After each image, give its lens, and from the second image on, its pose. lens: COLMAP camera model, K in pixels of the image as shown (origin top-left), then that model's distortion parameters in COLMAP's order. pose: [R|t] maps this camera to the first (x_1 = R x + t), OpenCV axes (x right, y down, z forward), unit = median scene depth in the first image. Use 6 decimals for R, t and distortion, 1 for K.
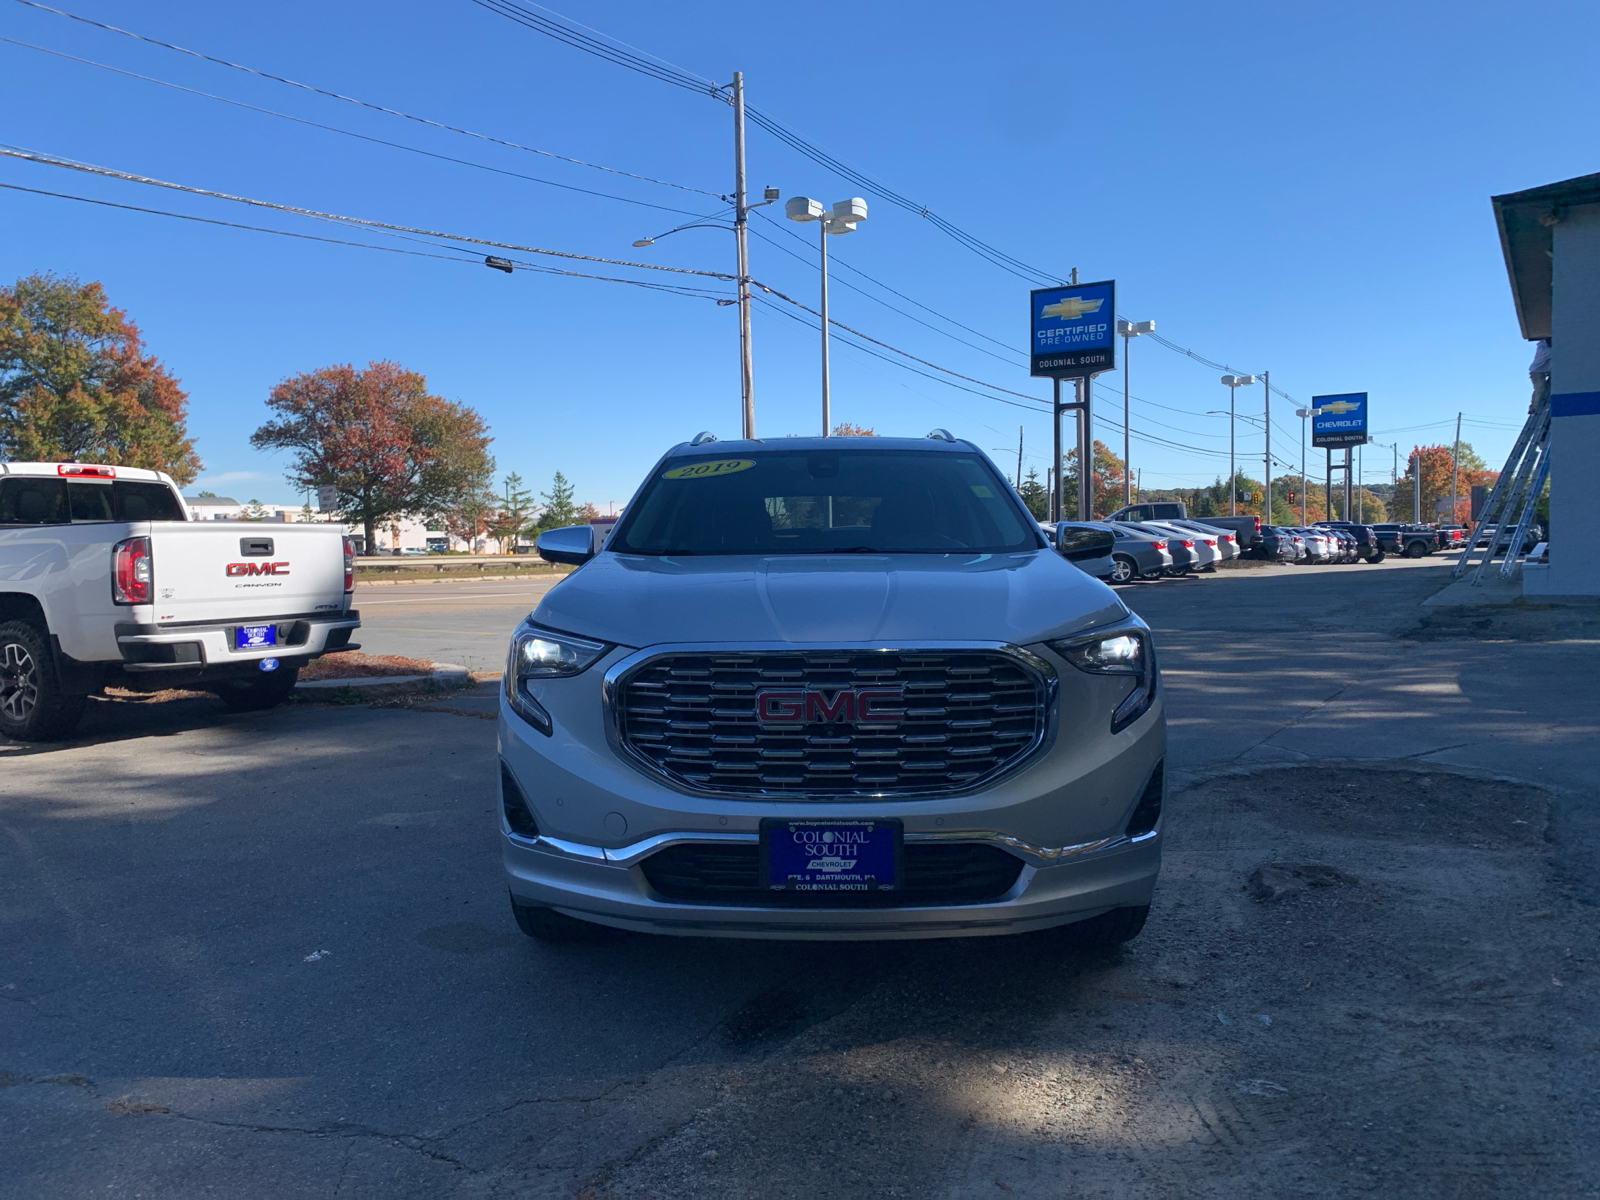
lens RADIAL K [[1217.7, 0, 794.0], [0, 1217.7, 642.7], [0, 0, 1]] dist [0.017863, -0.007483]
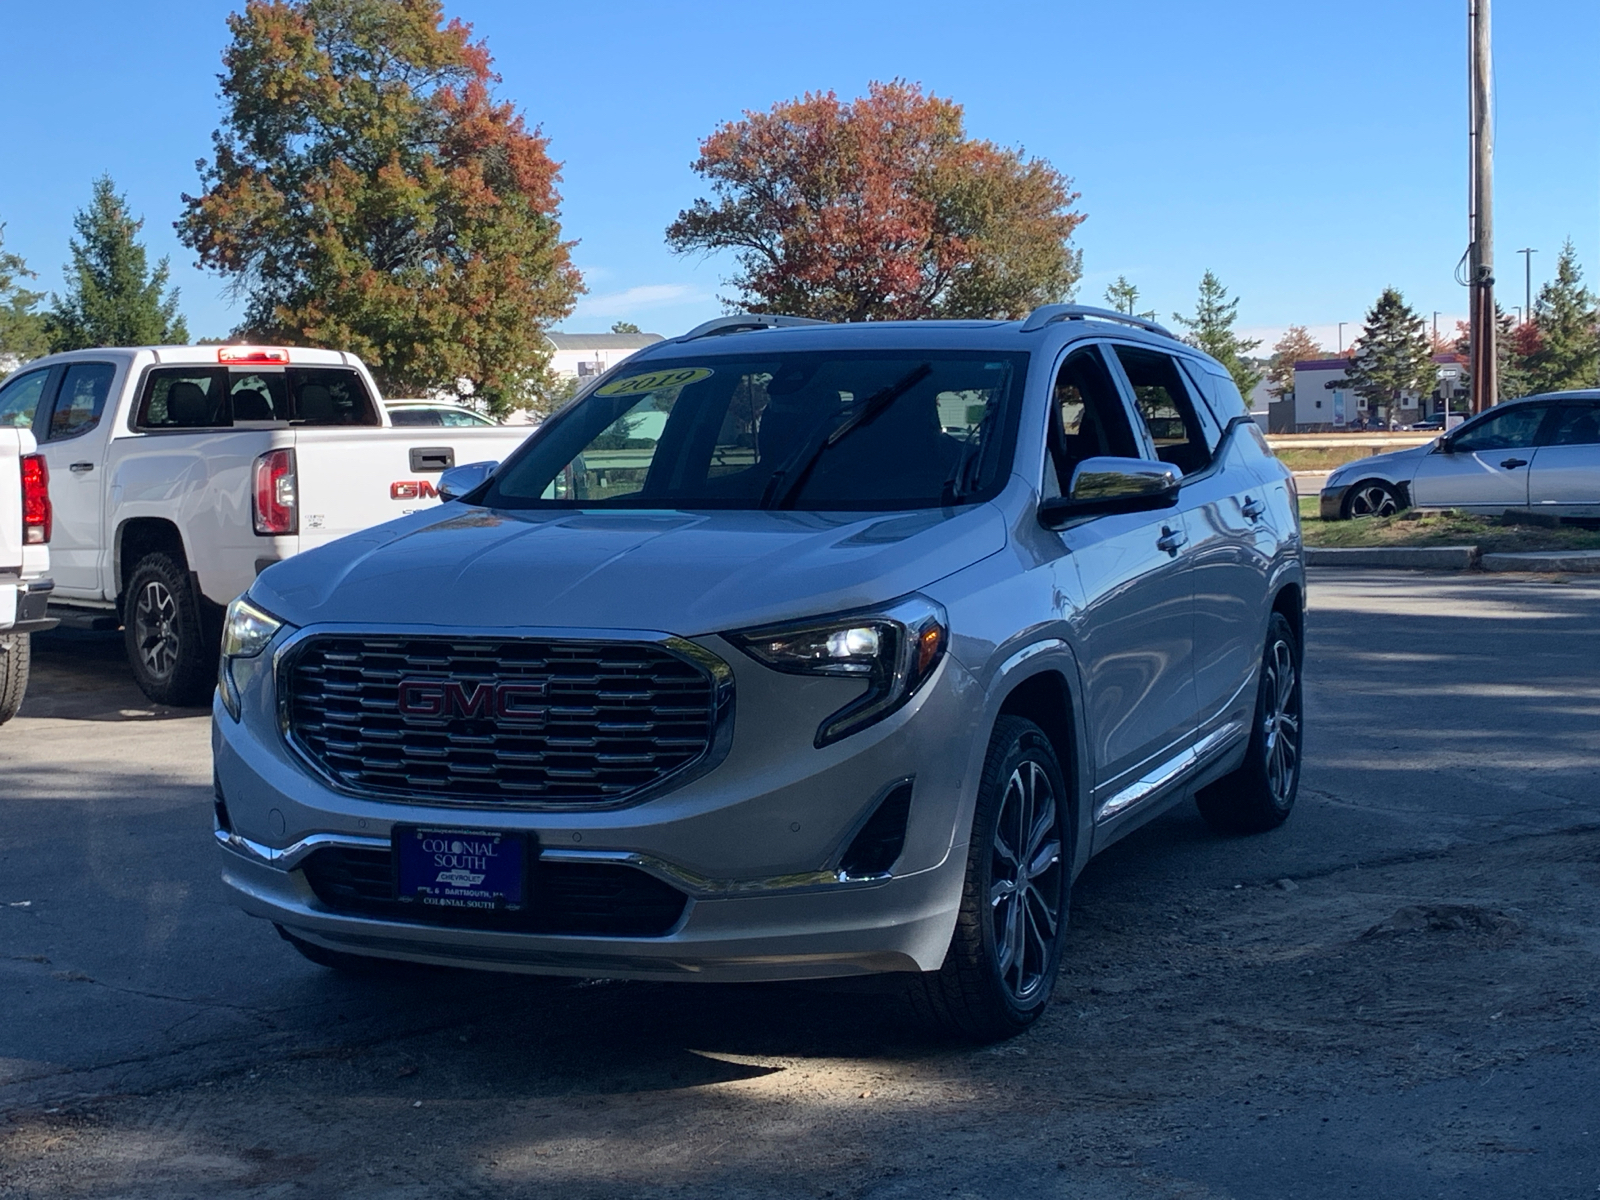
lens RADIAL K [[2382.9, 0, 806.3], [0, 2382.9, 650.2], [0, 0, 1]] dist [0.091117, -0.058091]
pose [[0.930999, 0.027956, -0.363950, 0.583331], [-0.020868, 0.999509, 0.023394, -0.019432], [0.364425, -0.014185, 0.931125, -0.342763]]
